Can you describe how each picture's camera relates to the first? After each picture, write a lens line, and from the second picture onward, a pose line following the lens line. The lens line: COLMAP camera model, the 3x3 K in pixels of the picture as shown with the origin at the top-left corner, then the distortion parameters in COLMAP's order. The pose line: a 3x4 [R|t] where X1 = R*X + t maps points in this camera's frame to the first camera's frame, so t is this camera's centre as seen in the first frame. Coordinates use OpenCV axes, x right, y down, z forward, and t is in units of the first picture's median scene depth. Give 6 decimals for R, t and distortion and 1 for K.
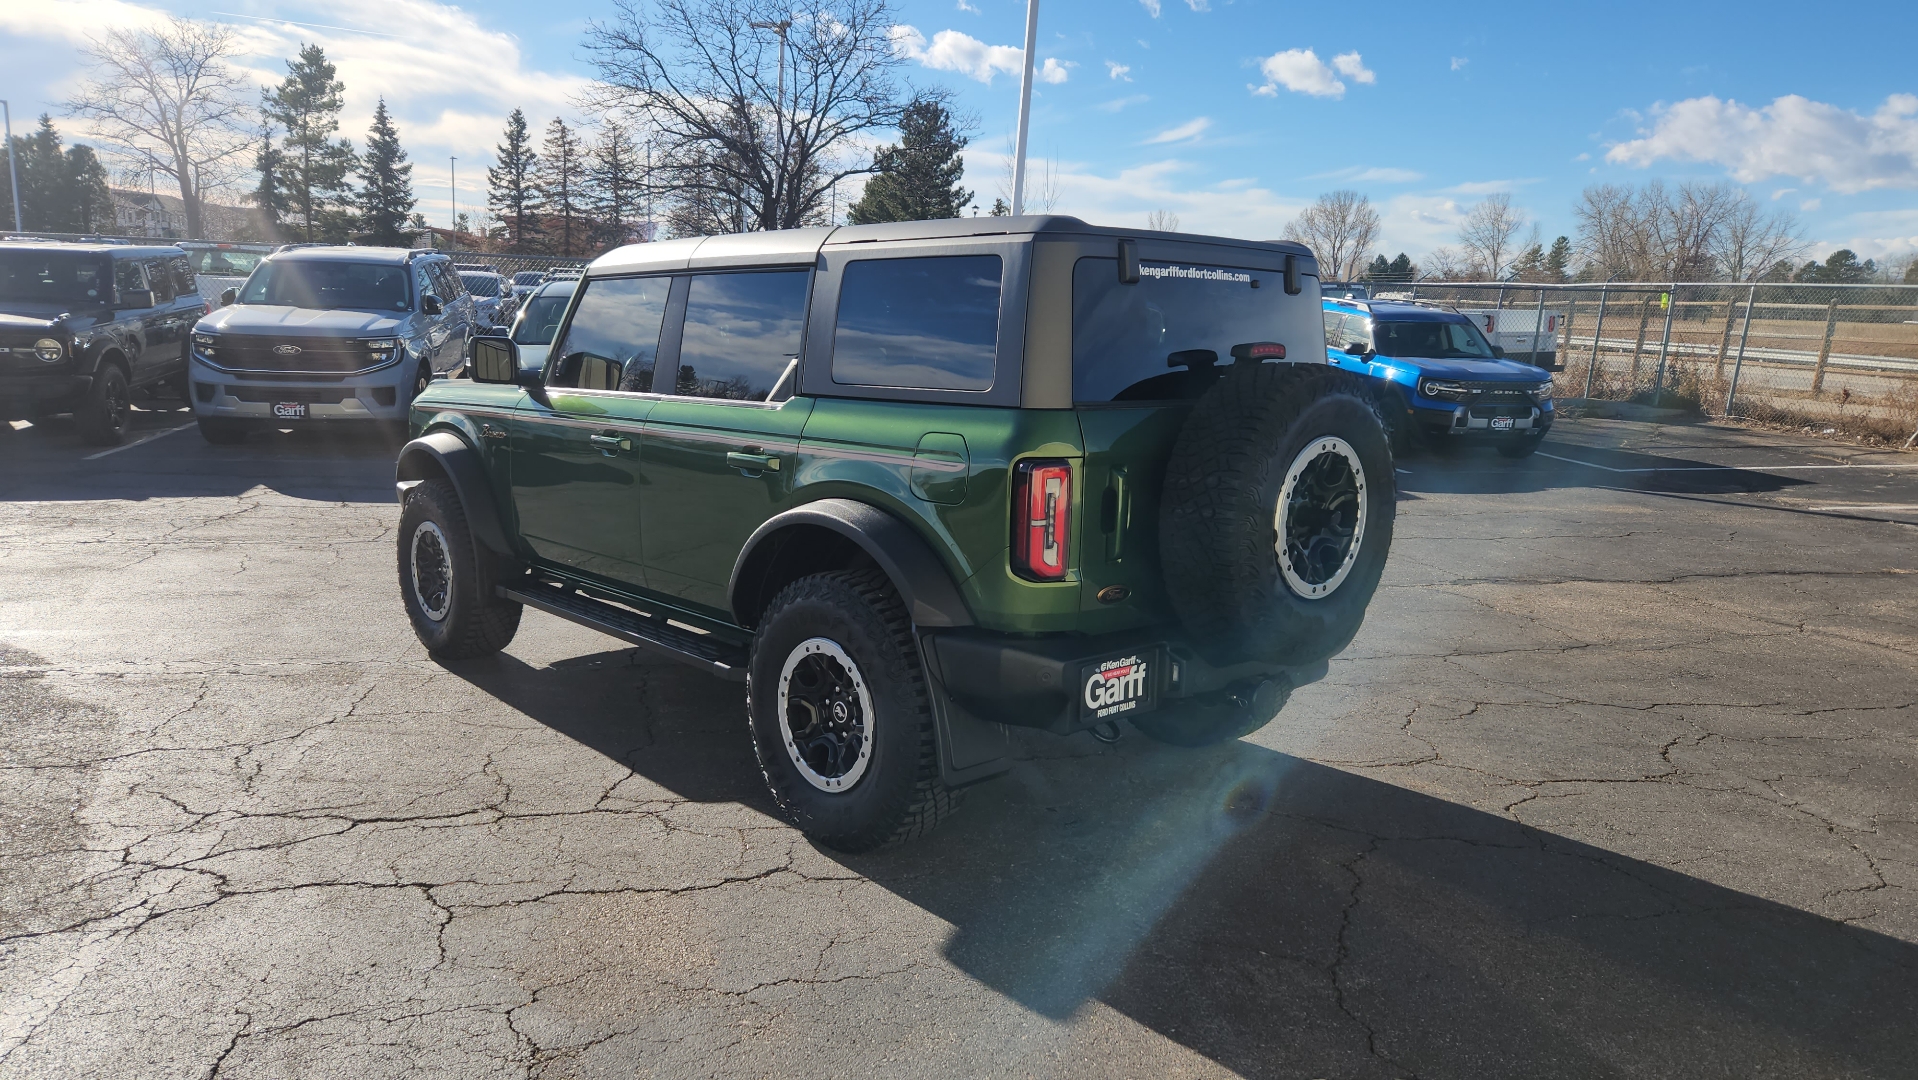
lens RADIAL K [[1279.0, 0, 935.6], [0, 1279.0, 552.1], [0, 0, 1]] dist [0.068099, -0.048584]
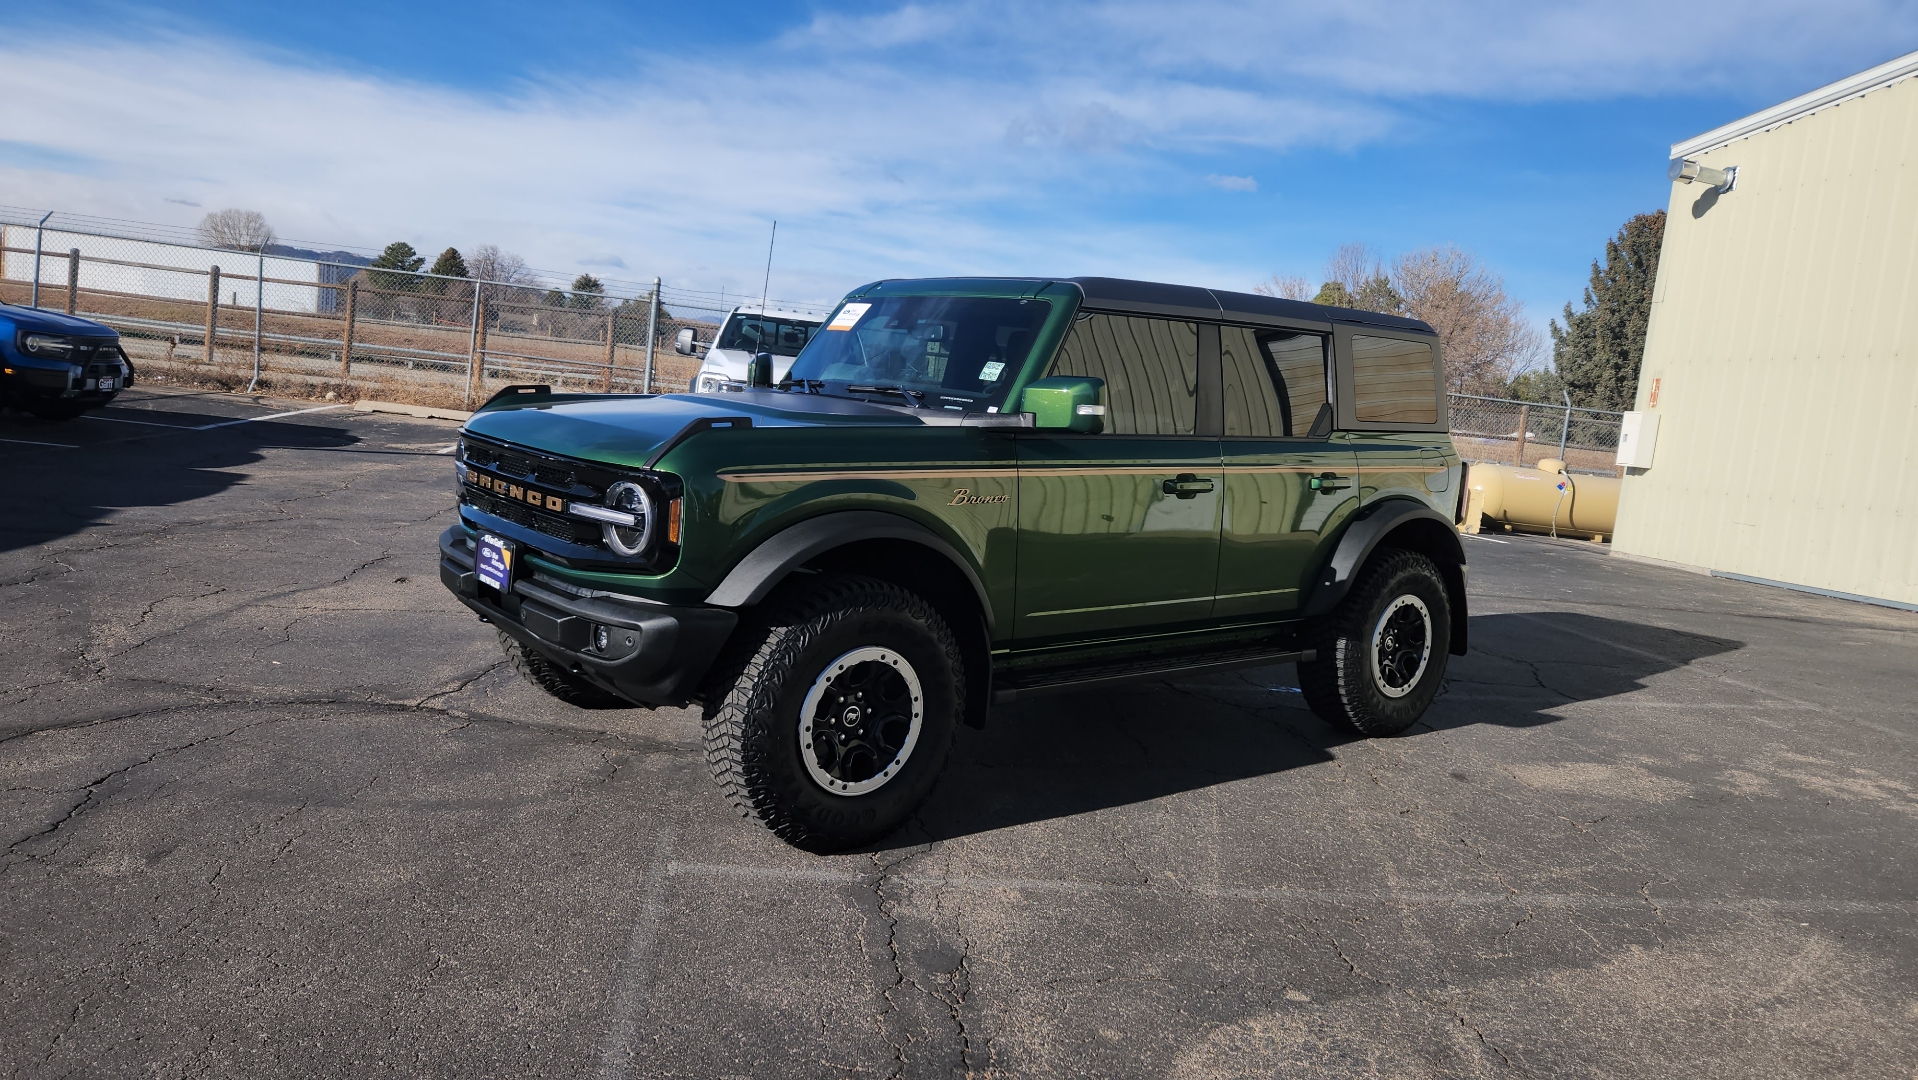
lens RADIAL K [[1283.8, 0, 920.6], [0, 1283.8, 501.1], [0, 0, 1]] dist [0.064800, -0.047534]
pose [[0.061029, -0.120630, 0.990820, -0.757030], [0.093470, 0.988999, 0.114651, -0.125279], [-0.993750, 0.085615, 0.071633, 0.683110]]
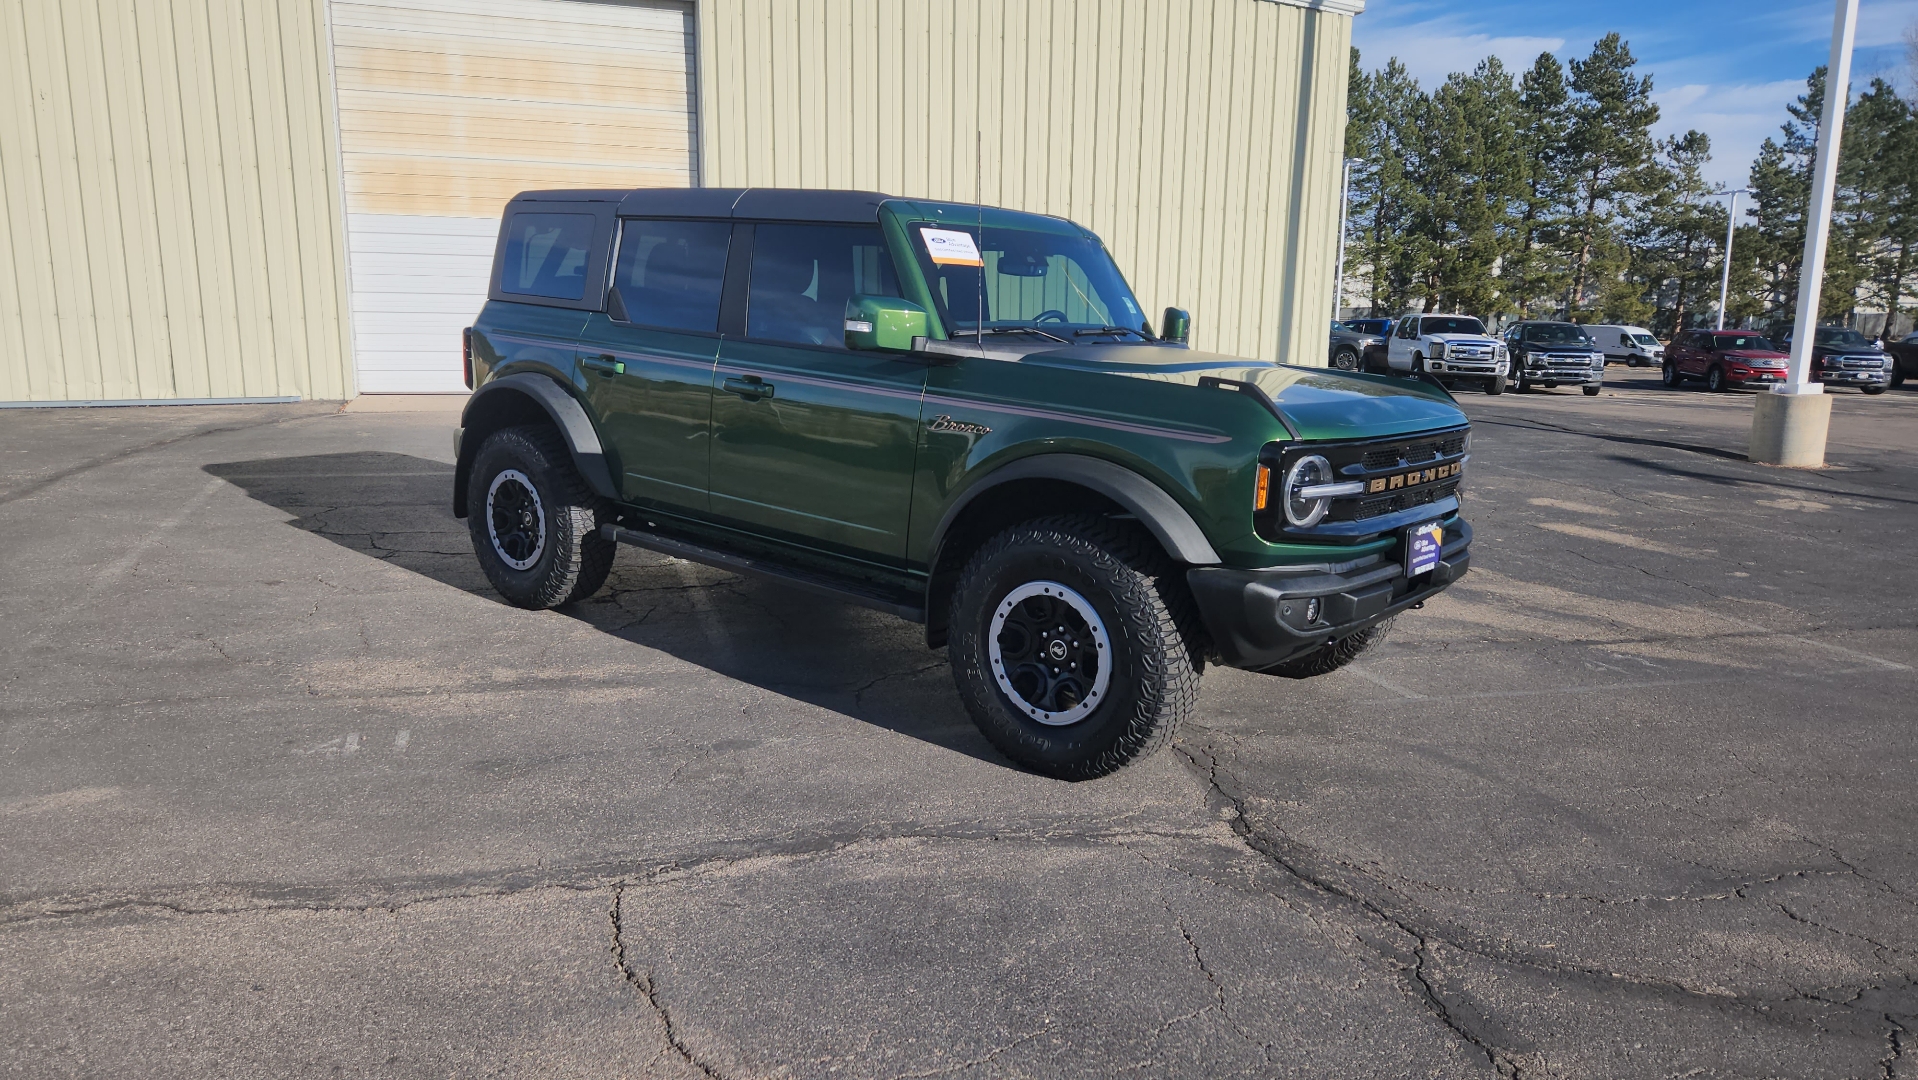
lens RADIAL K [[1281.2, 0, 922.3], [0, 1281.2, 553.7], [0, 0, 1]] dist [0.068723, -0.051902]
pose [[-0.987536, -0.036774, -0.153035, 0.021783], [-0.090568, 0.927986, 0.361440, -0.227808], [0.128722, 0.370795, -0.919751, 1.348682]]
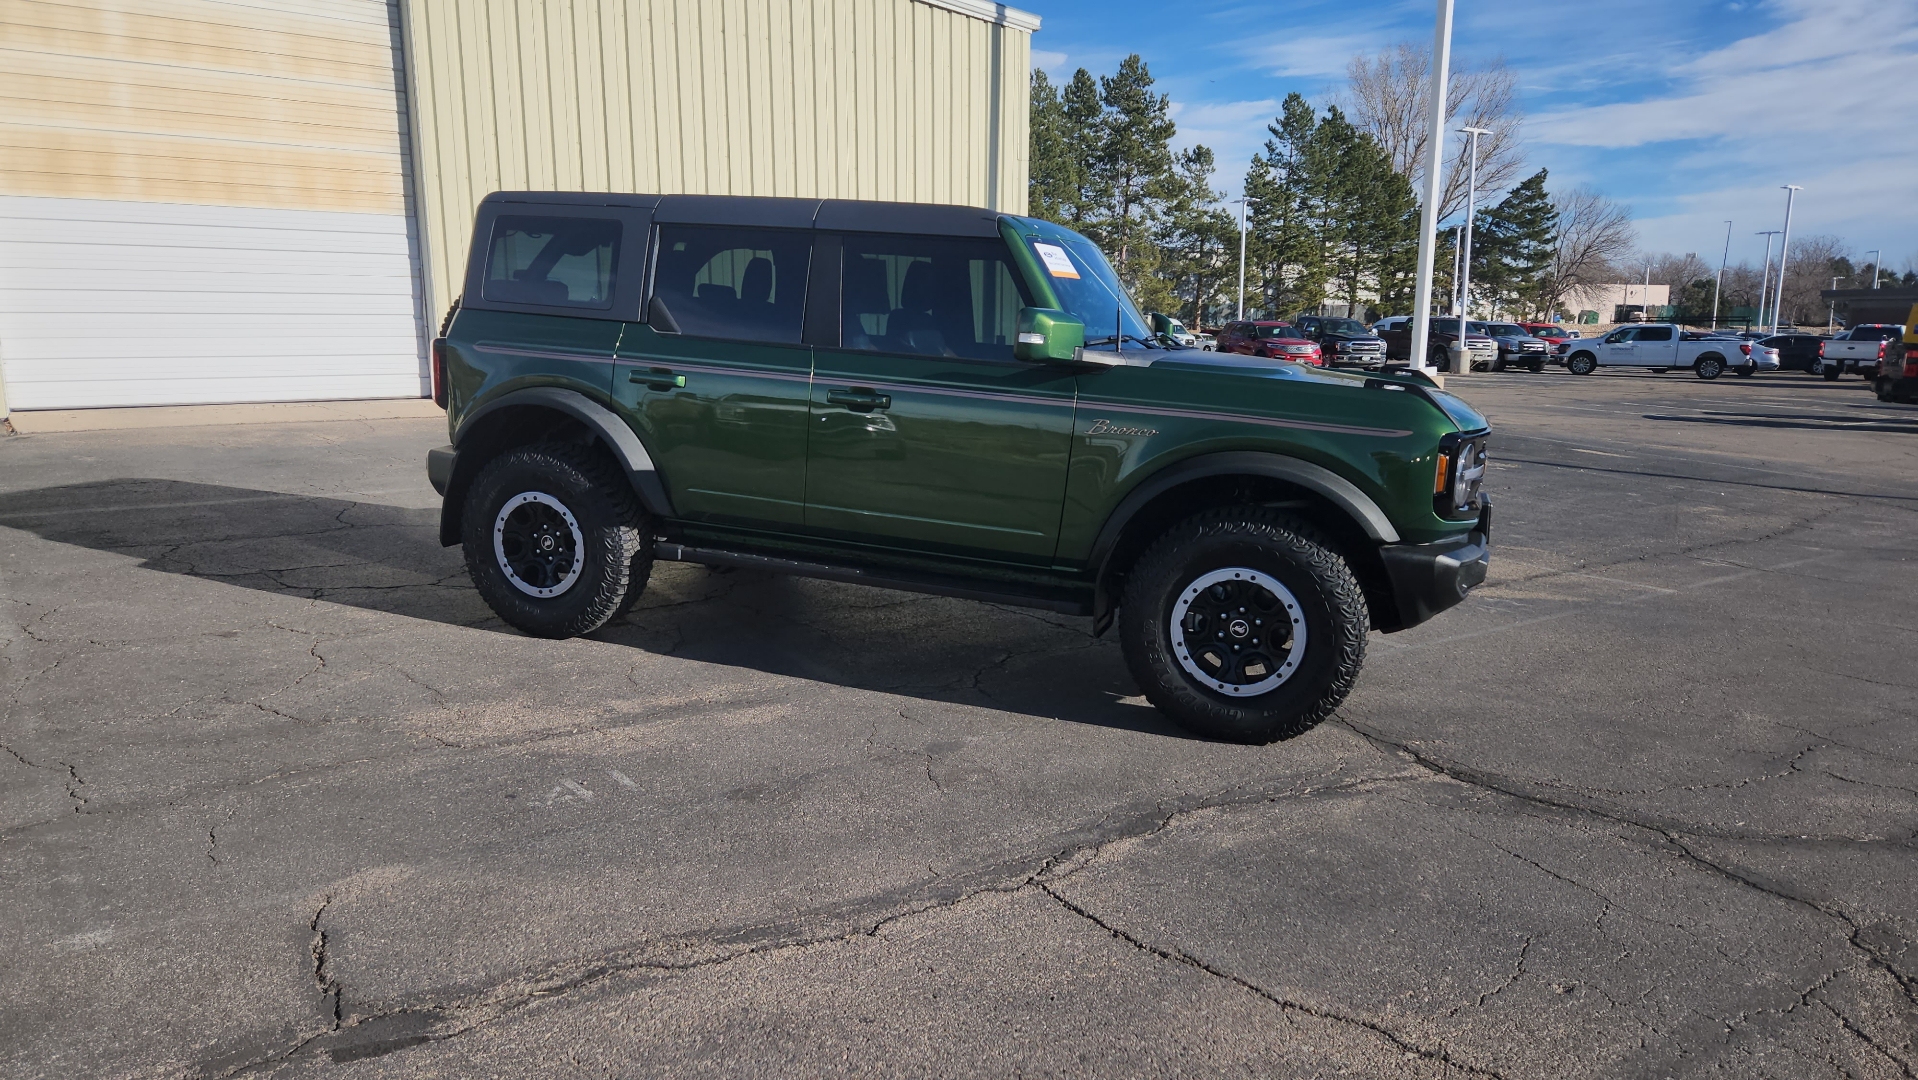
lens RADIAL K [[1281.2, 0, 917.0], [0, 1281.2, 565.6], [0, 0, 1]] dist [0.068723, -0.051902]
pose [[-0.888866, 0.031224, -0.457103, 0.274098], [-0.141494, 0.930200, 0.338685, -0.211223], [0.435772, 0.365722, -0.822405, 1.295851]]
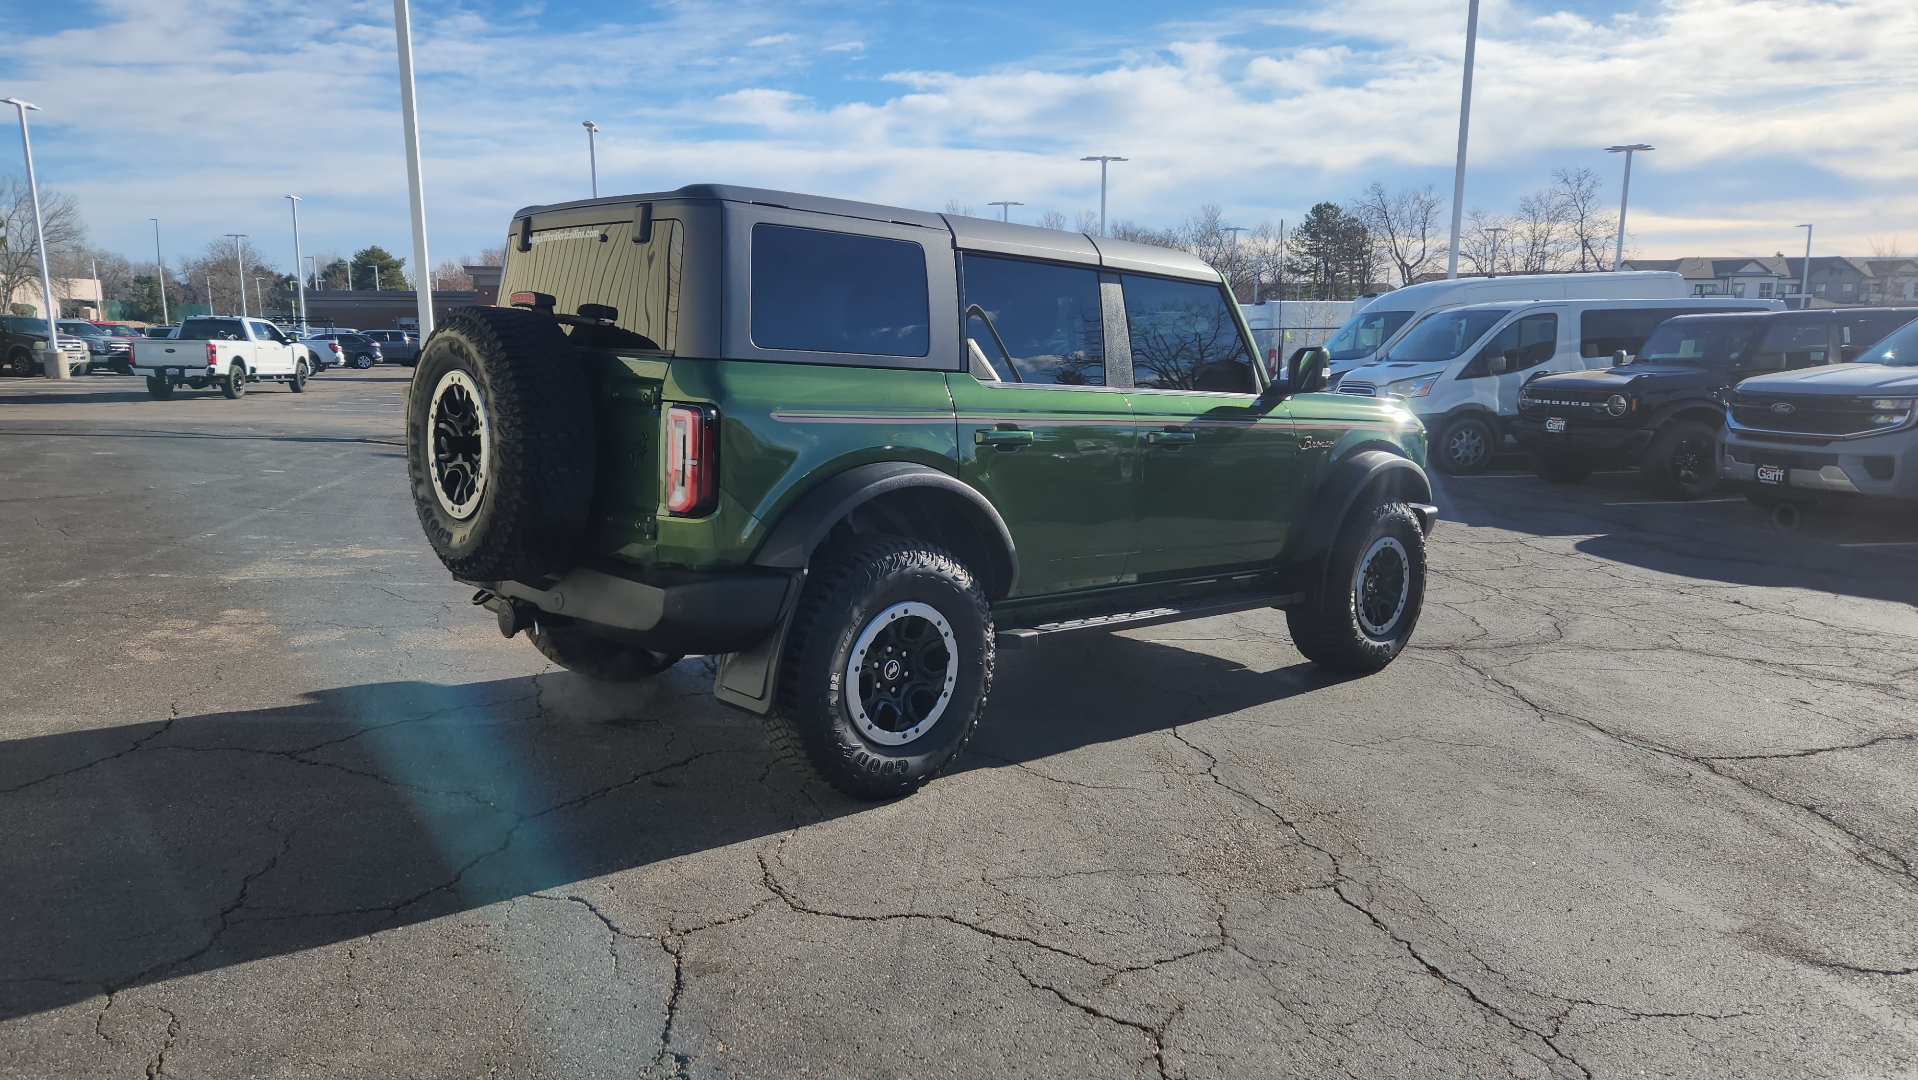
lens RADIAL K [[1289.4, 0, 923.1], [0, 1289.4, 548.2], [0, 0, 1]] dist [0.070125, -0.054708]
pose [[0.001631, 0.122565, -0.992459, 0.639886], [-0.206856, 0.971036, 0.119579, -0.070389], [0.978370, 0.205102, 0.026937, 0.620076]]
